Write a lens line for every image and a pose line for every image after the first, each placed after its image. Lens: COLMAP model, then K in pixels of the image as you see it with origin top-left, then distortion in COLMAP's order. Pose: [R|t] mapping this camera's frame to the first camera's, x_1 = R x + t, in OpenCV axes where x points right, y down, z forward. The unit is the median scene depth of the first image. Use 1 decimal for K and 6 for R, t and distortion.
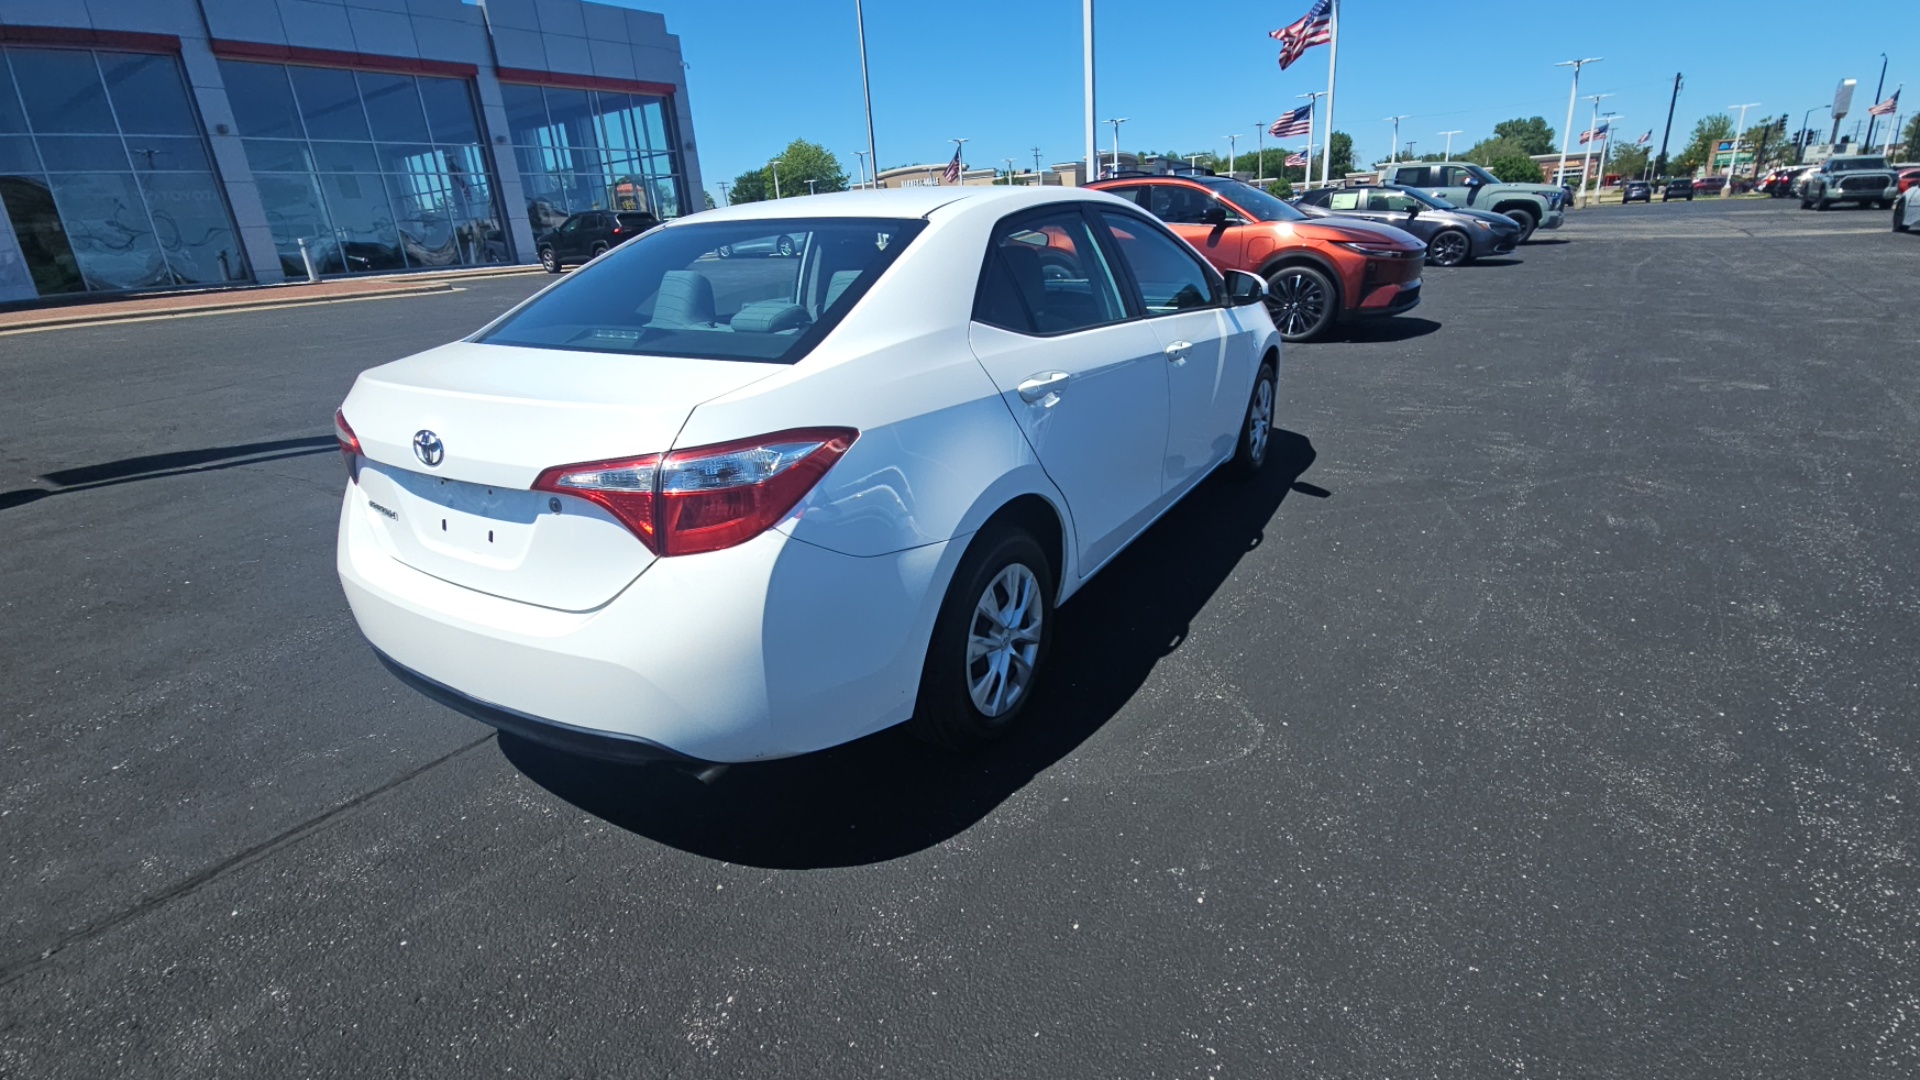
lens RADIAL K [[871.9, 0, 978.3], [0, 871.9, 545.3], [0, 0, 1]] dist [0.006493, -0.005014]
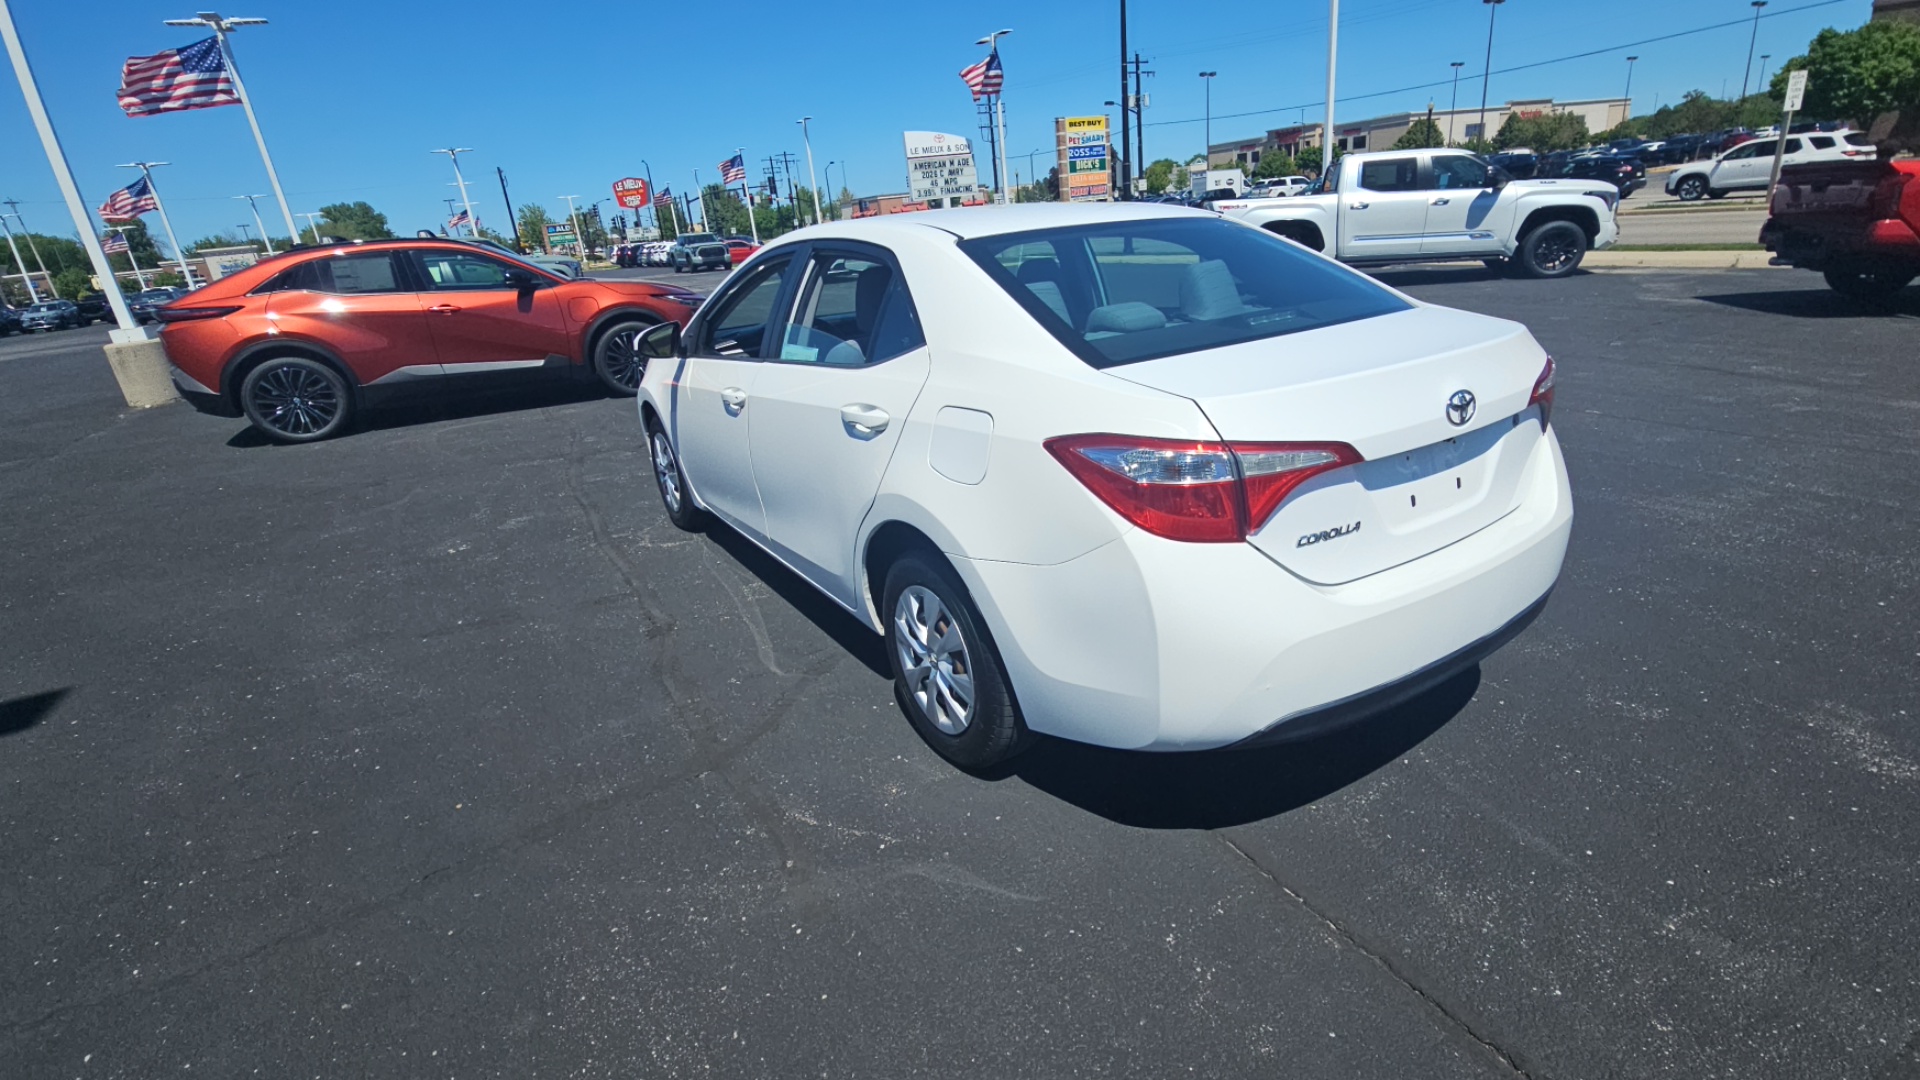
lens RADIAL K [[871.9, 0, 978.3], [0, 871.9, 545.3], [0, 0, 1]] dist [0.006493, -0.005014]
pose [[0.429796, -0.305337, 0.849732, -0.867475], [0.375733, 0.916217, 0.139181, -0.154307], [-0.821036, 0.259453, 0.508511, 0.477954]]
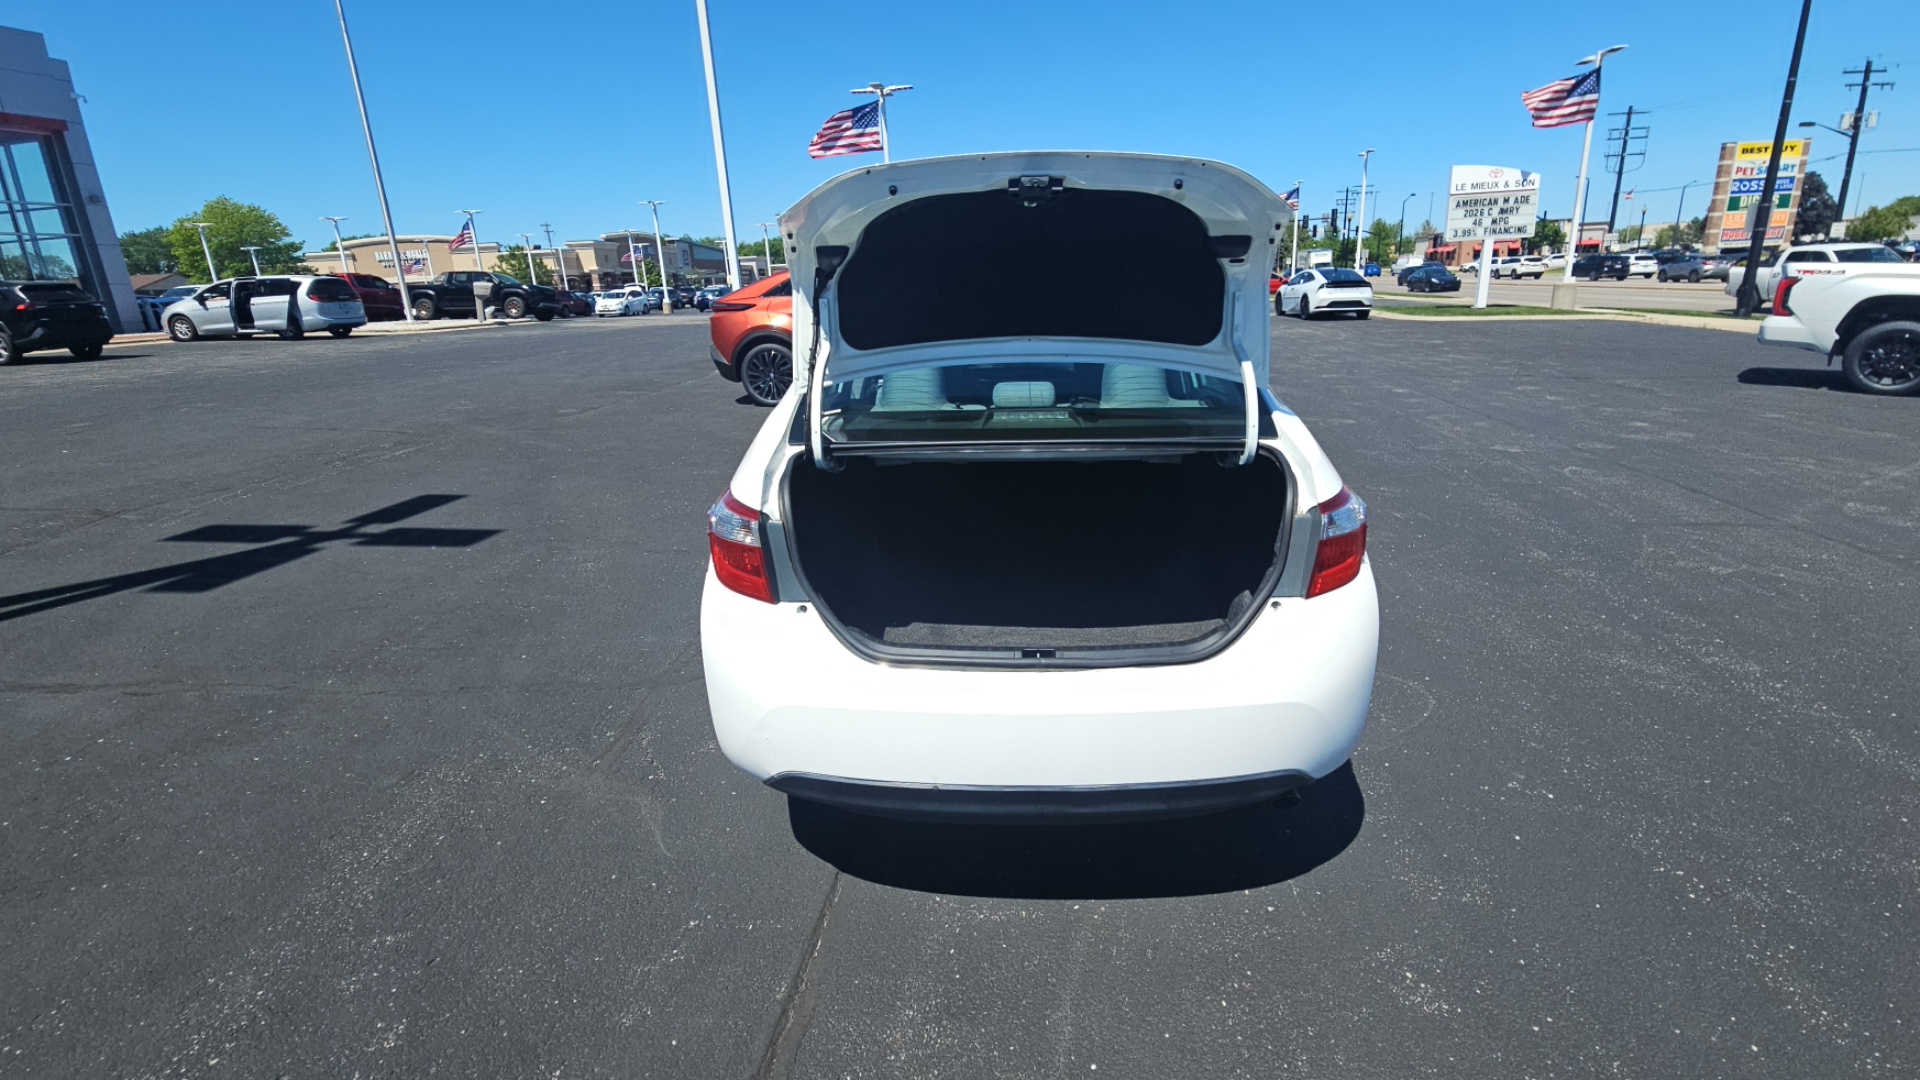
lens RADIAL K [[864.7, 0, 977.7], [0, 864.7, 543.8], [0, 0, 1]] dist [0.007515, -0.006016]
pose [[0.867457, -0.123070, 0.482049, -0.558831], [0.162738, 0.985810, -0.041168, -0.035898], [-0.470142, 0.114159, 0.875176, 0.094090]]
